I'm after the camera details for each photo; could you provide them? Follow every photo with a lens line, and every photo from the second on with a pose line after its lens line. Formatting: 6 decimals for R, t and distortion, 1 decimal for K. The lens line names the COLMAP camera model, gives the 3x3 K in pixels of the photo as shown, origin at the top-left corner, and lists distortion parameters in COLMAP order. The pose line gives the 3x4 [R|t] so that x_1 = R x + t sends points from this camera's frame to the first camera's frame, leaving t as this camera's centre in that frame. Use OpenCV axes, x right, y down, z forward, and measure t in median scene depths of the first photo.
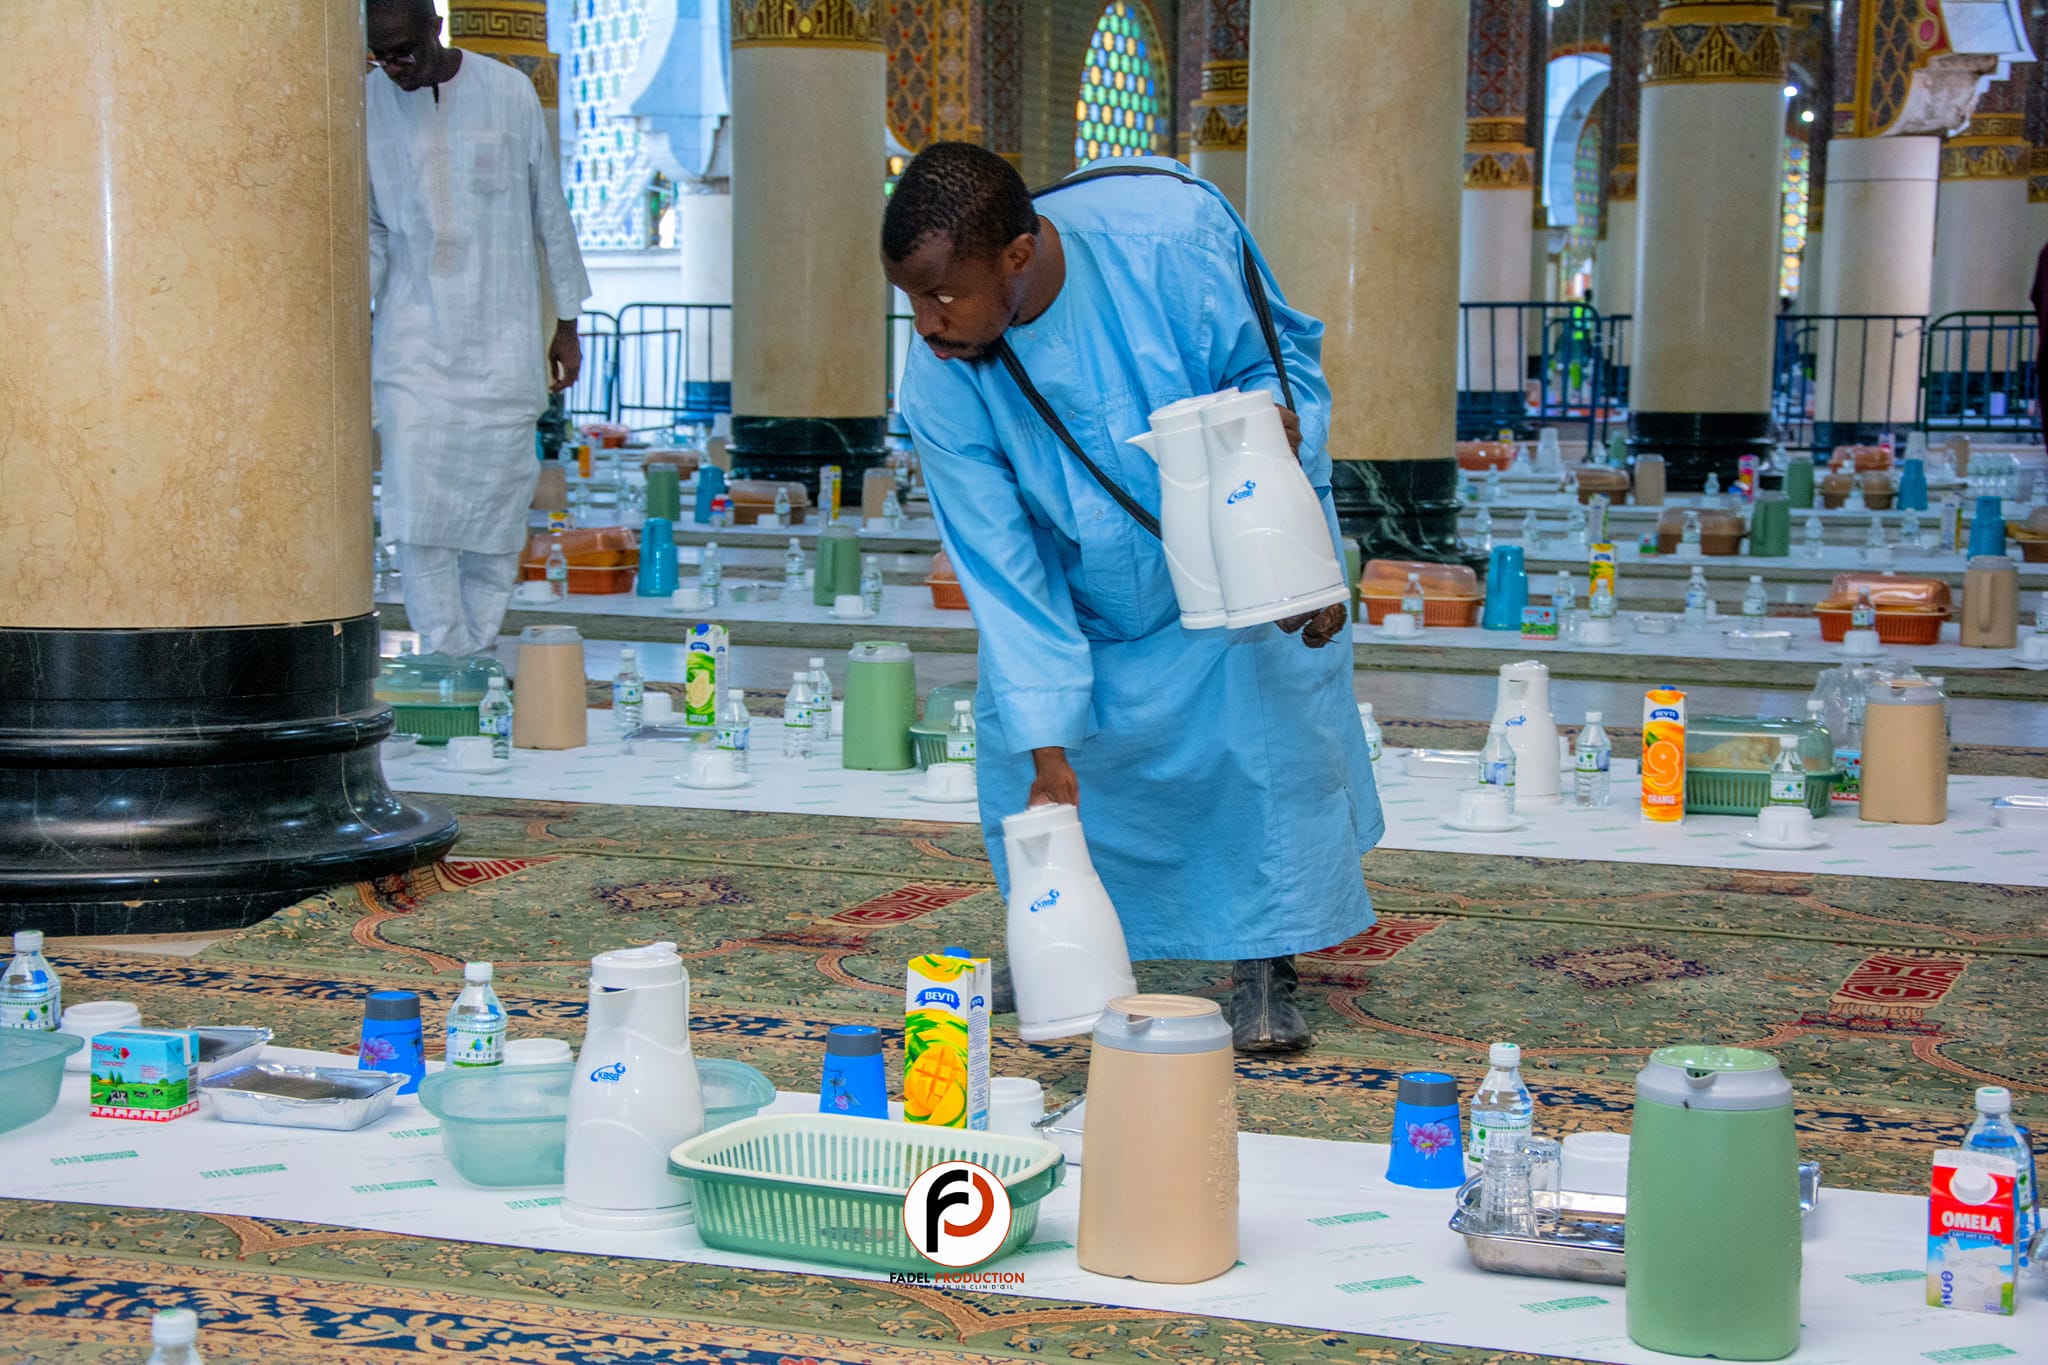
lens RADIAL K [[2011.9, 0, 1024.0], [0, 2011.9, 682.5], [0, 0, 1]] dist [-0.067325, 0.215506]
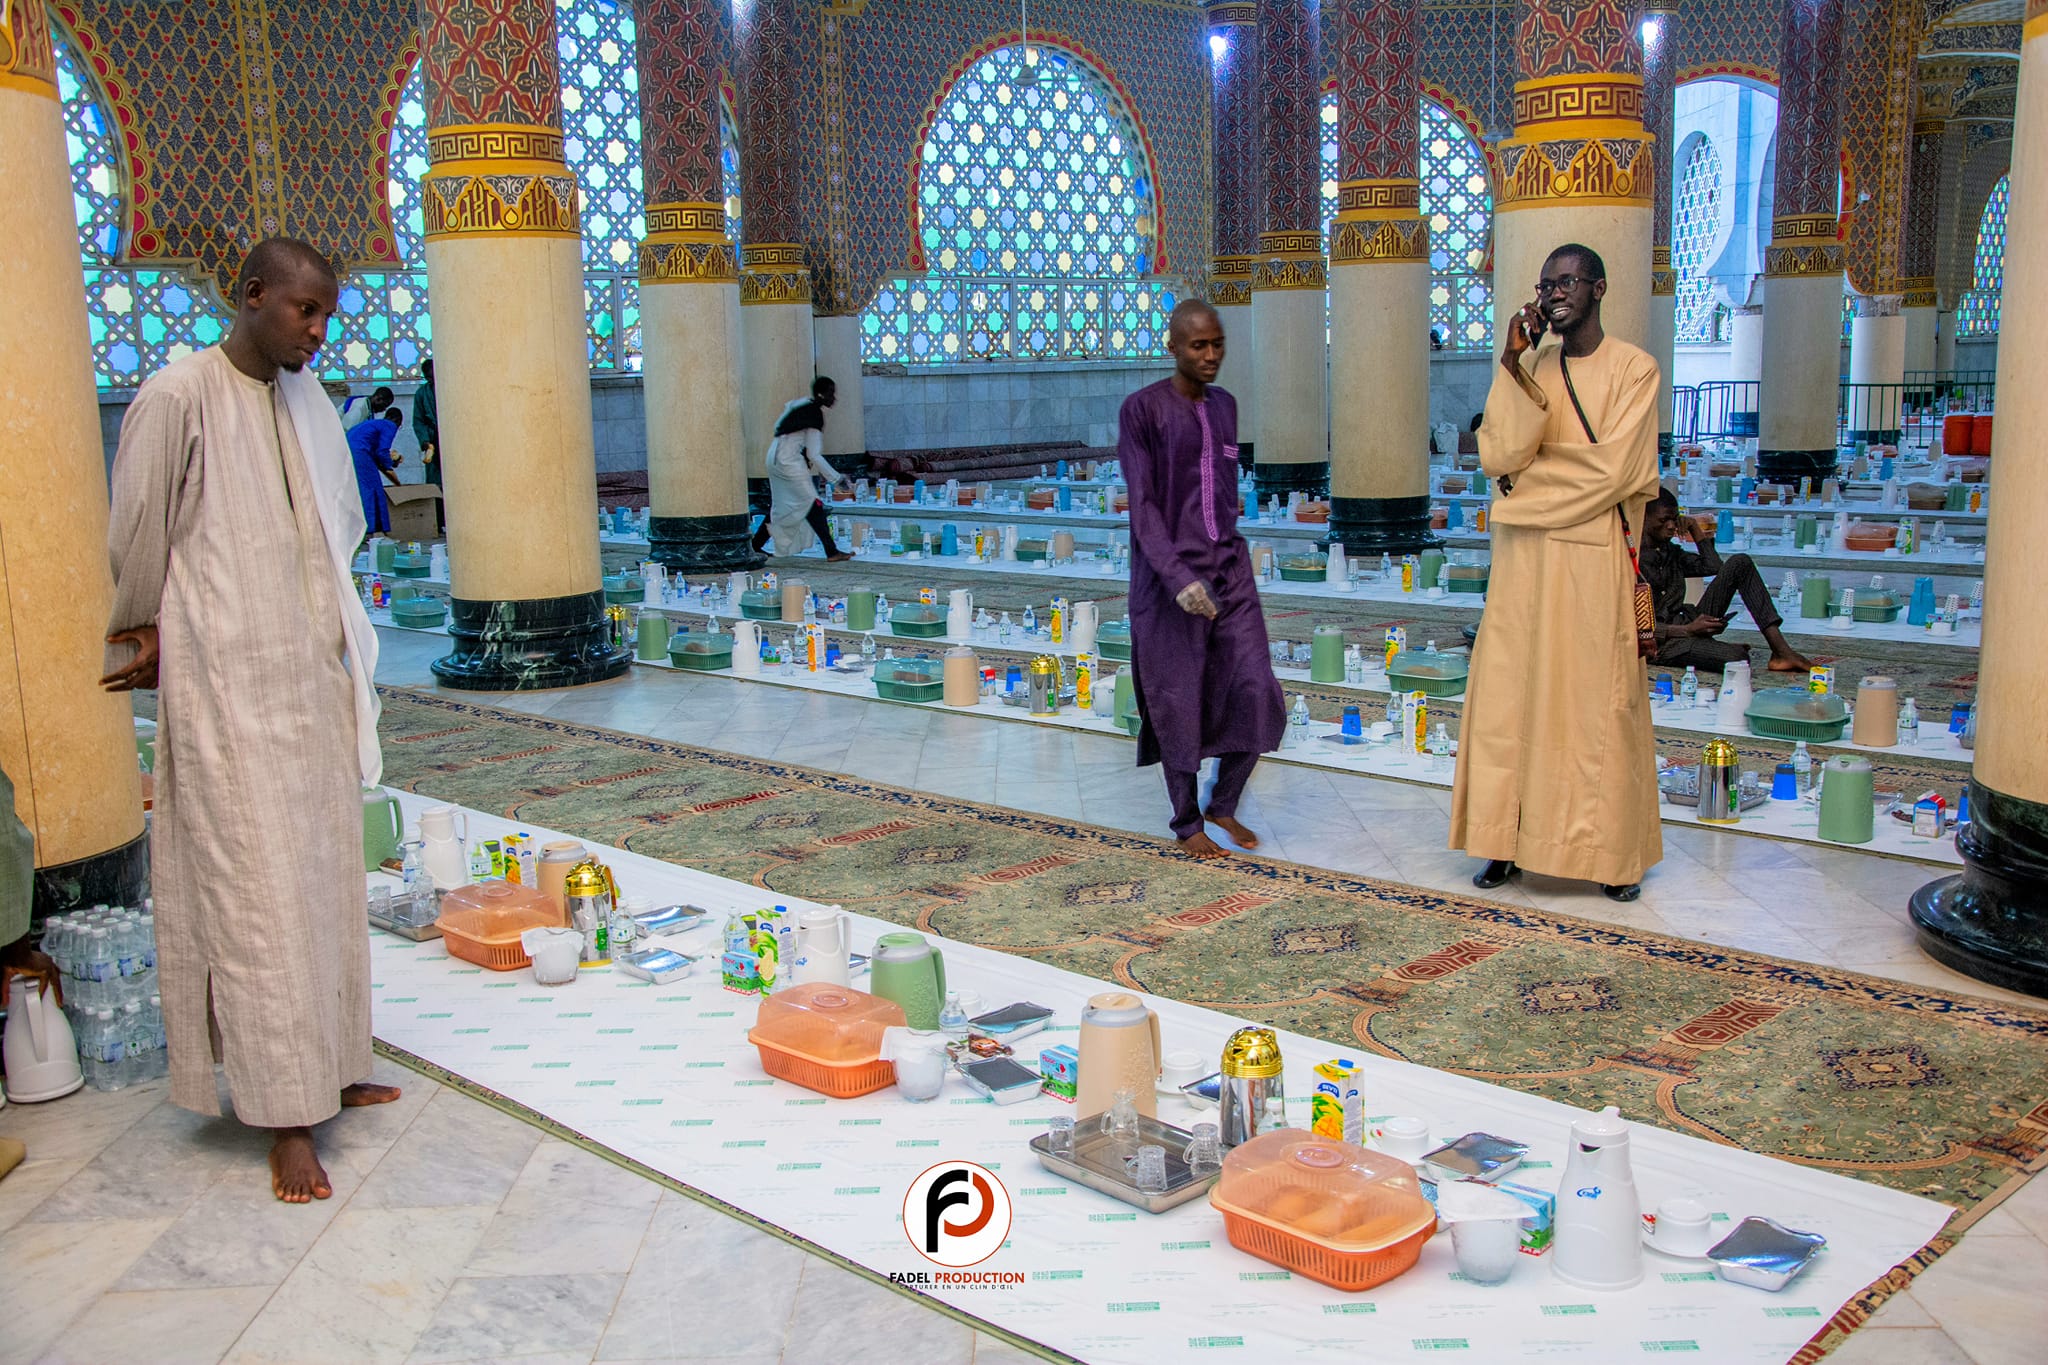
lens RADIAL K [[1913.5, 0, 1024.0], [0, 1913.5, 682.5], [0, 0, 1]] dist [-0.090684, 0.206859]
pose [[0.879469, 0.050749, -0.473244, 0.116169], [-0.011932, 0.996338, 0.084670, -0.042067], [0.475807, -0.068818, 0.876853, -1.000983]]
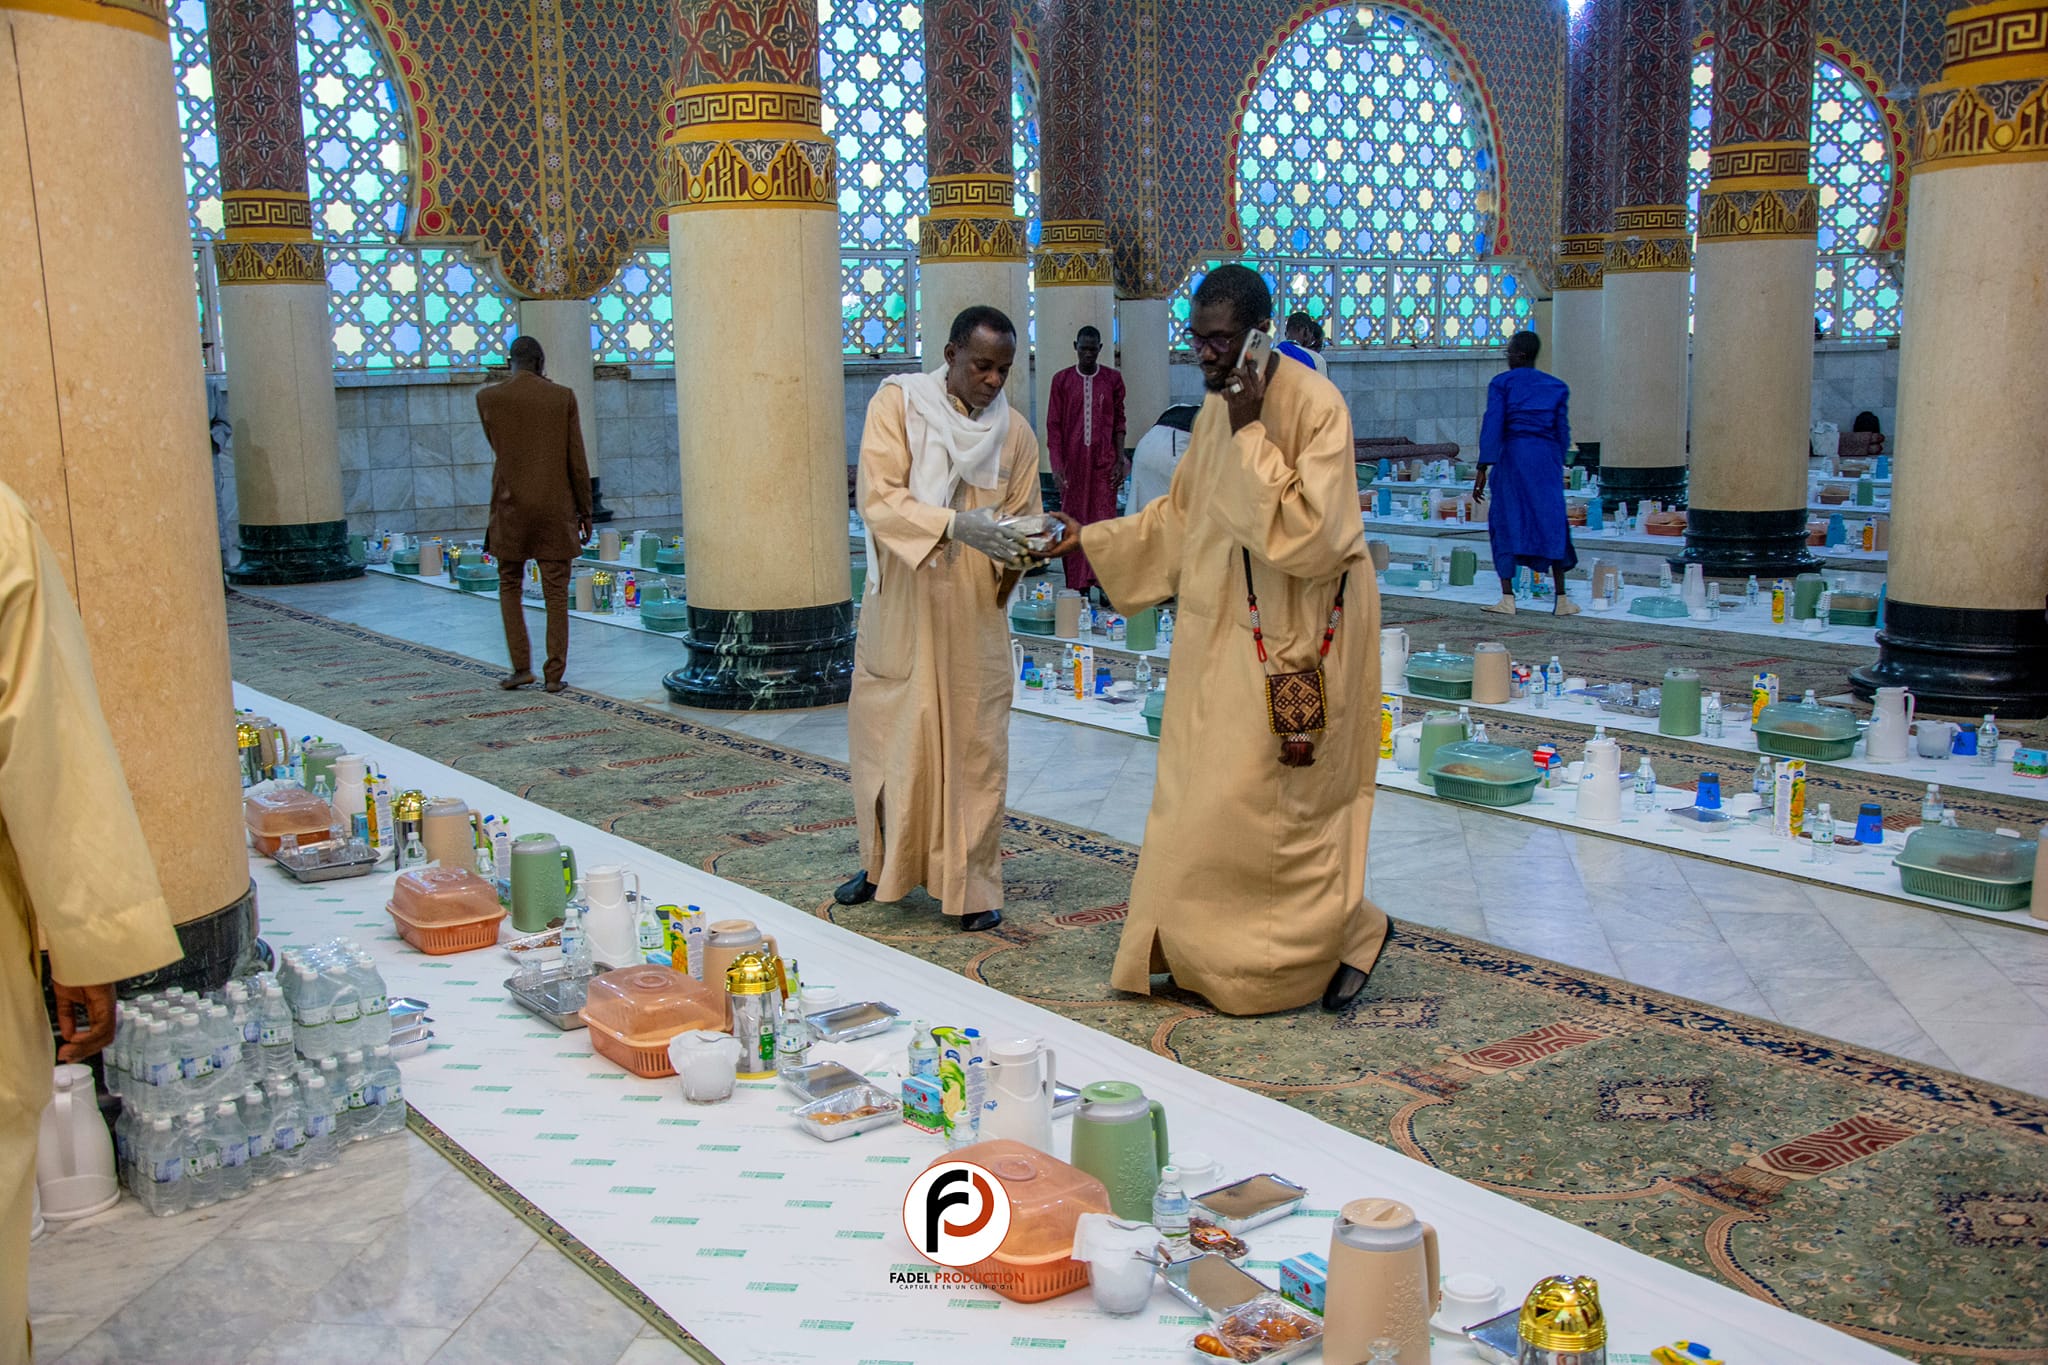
lens RADIAL K [[2011.9, 0, 1024.0], [0, 2011.9, 682.5], [0, 0, 1]] dist [-0.067325, 0.215506]
pose [[0.792574, 0.077807, -0.604792, 0.100439], [-0.031672, 0.995740, 0.086597, -0.046415], [0.608953, -0.049480, 0.791662, -0.960170]]
